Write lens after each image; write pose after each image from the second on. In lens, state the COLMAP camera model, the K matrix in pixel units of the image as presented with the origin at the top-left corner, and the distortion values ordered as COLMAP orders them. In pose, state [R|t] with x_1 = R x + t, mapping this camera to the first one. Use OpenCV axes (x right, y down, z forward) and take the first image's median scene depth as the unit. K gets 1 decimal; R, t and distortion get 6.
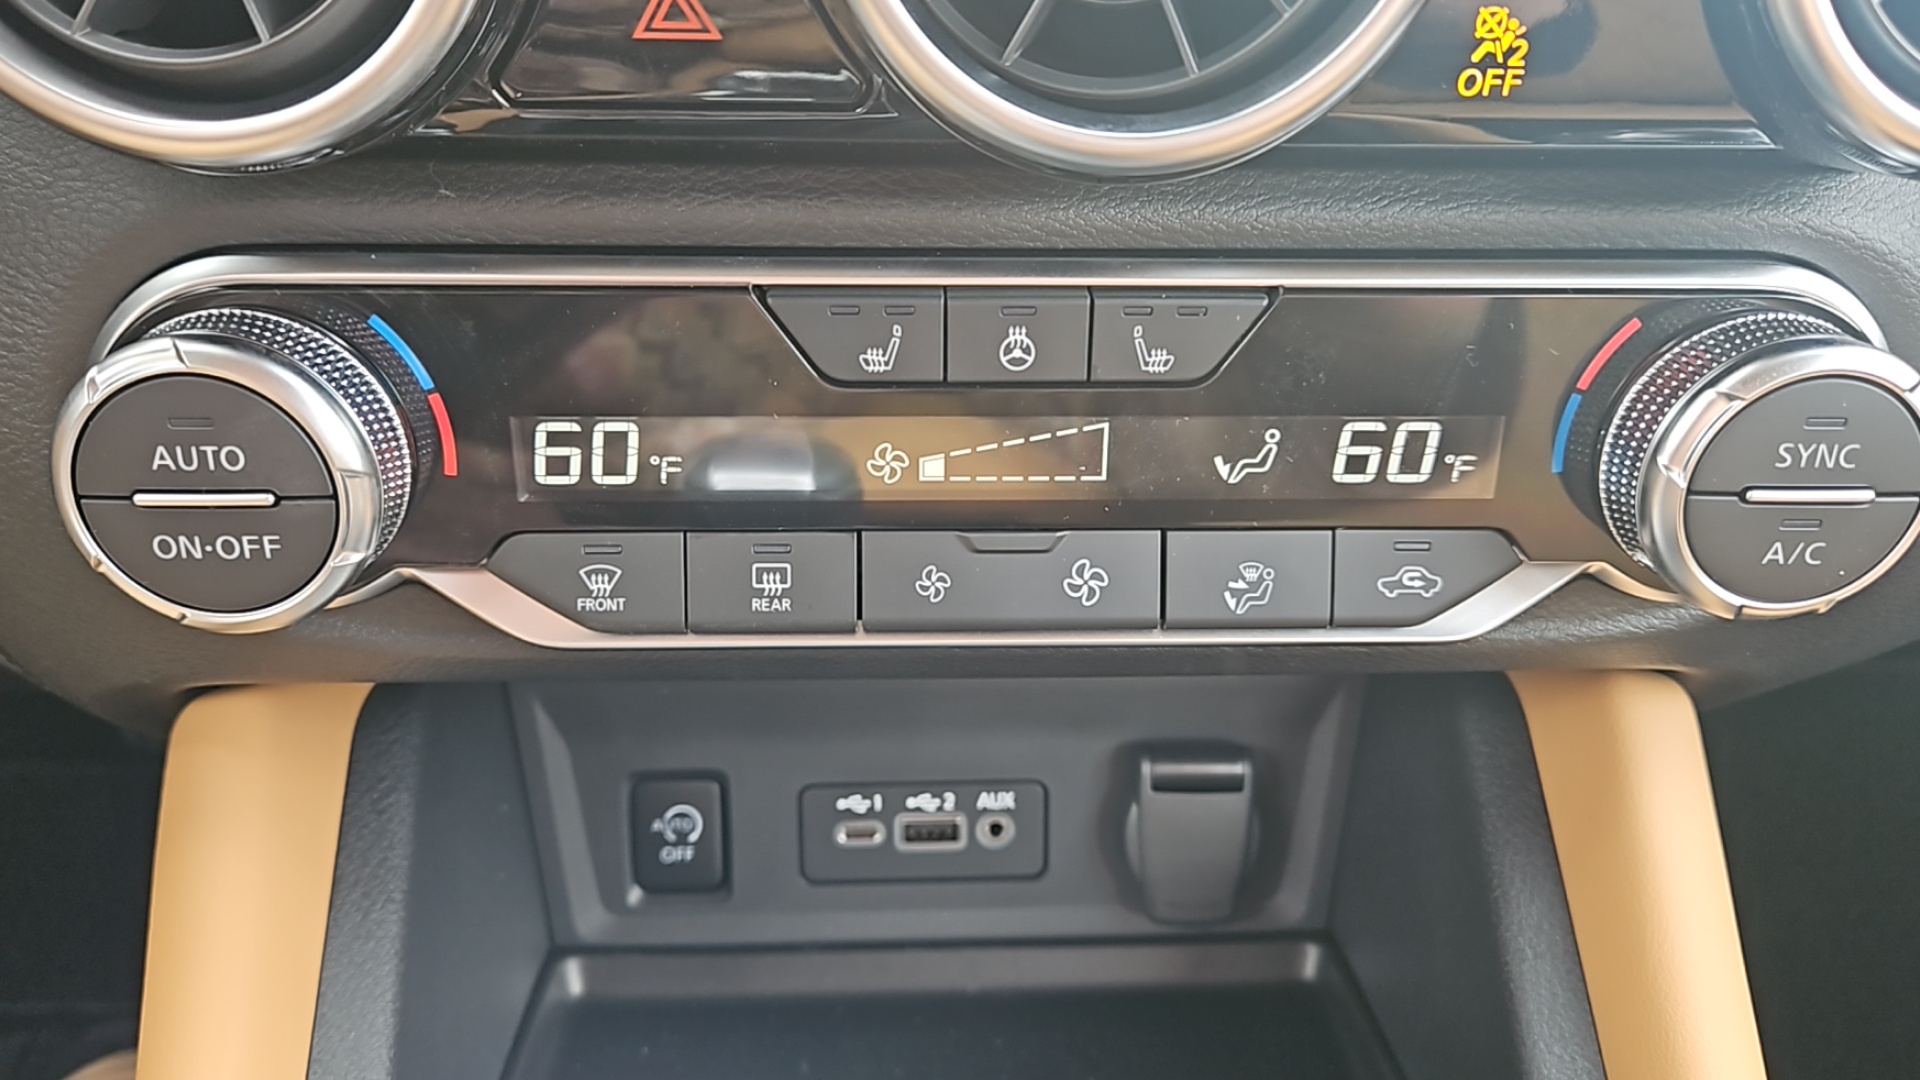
lens RADIAL K [[1445.8, 0, 965.3], [0, 1445.8, 543.9], [0, 0, 1]] dist [0.037698, -0.082712]
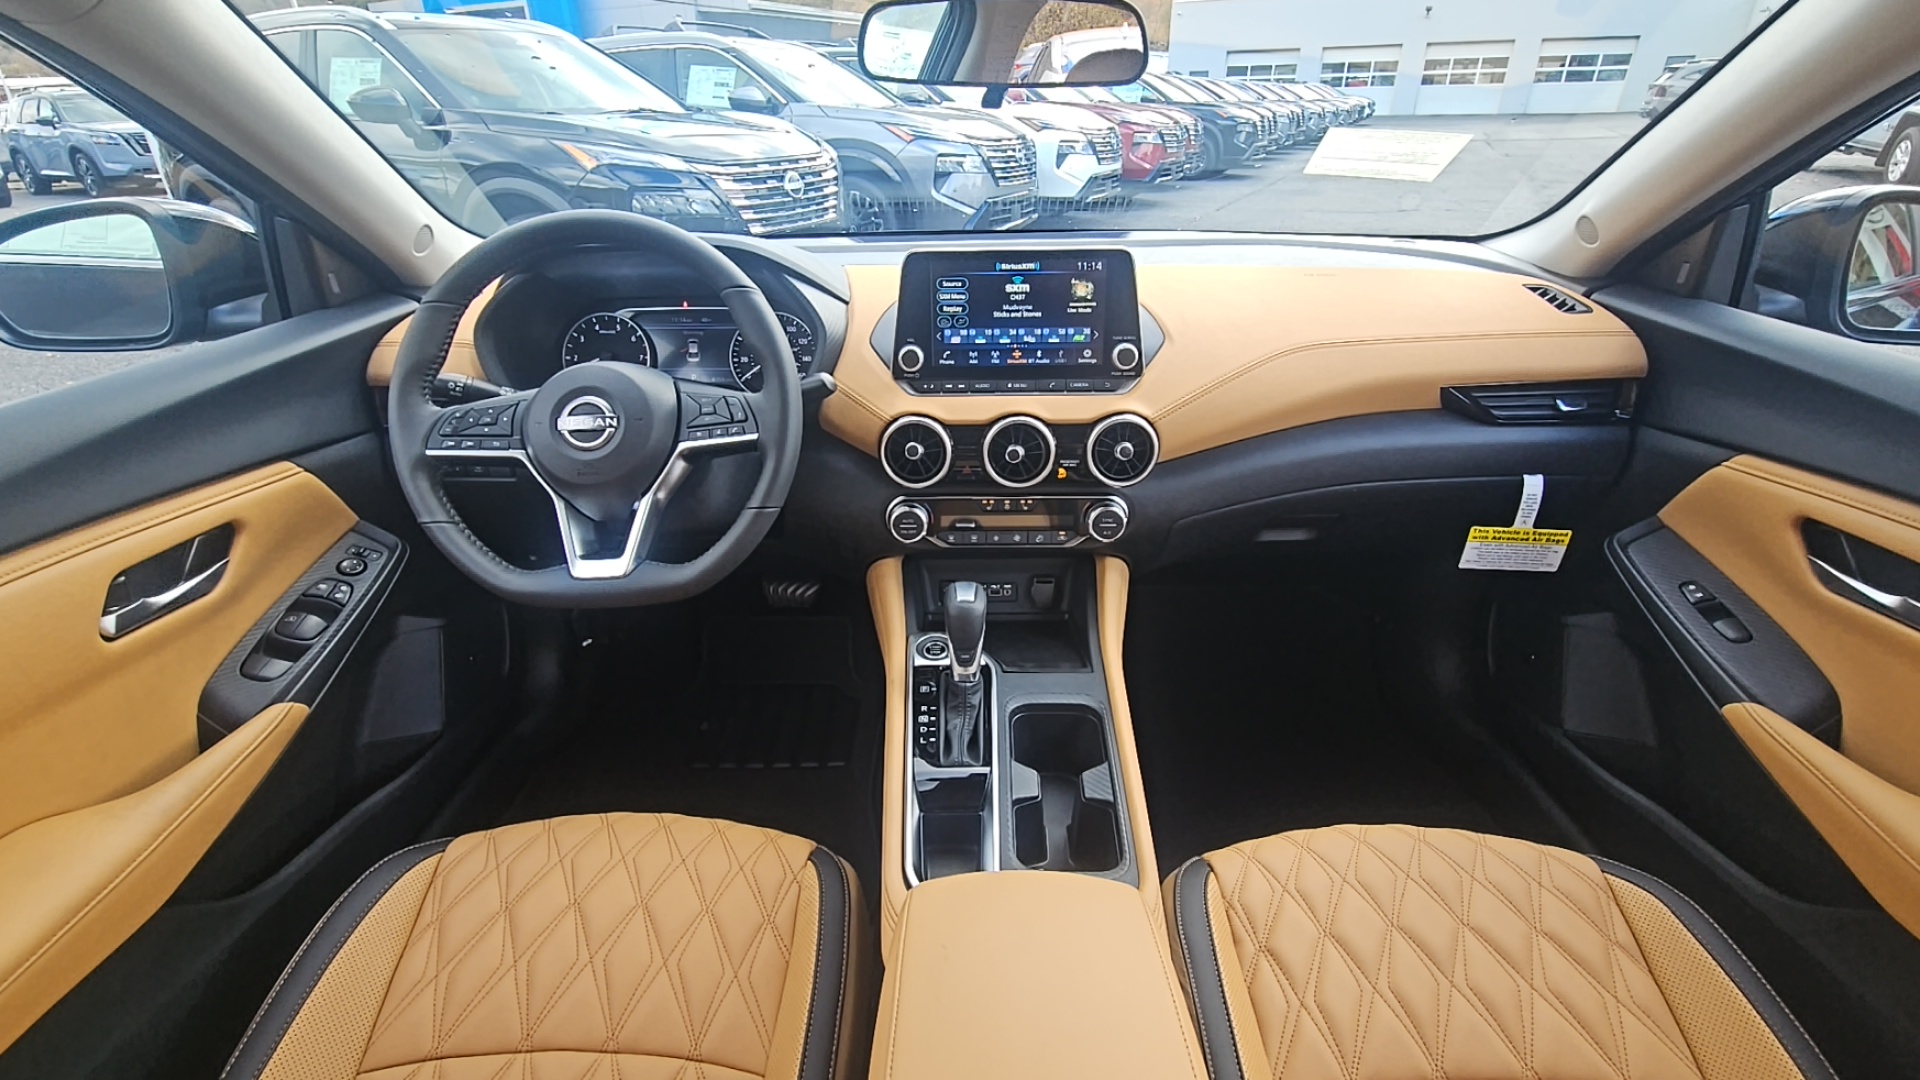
lens RADIAL K [[858.2, 0, 969.0], [0, 858.2, 535.5], [0, 0, 1]] dist [0.009037, -0.007813]
pose [[0.998252, 0.000084, -0.059108, 0.101091], [-0.003159, 0.998645, -0.051936, 0.240316], [0.059024, 0.052032, 0.996900, -3.323205]]
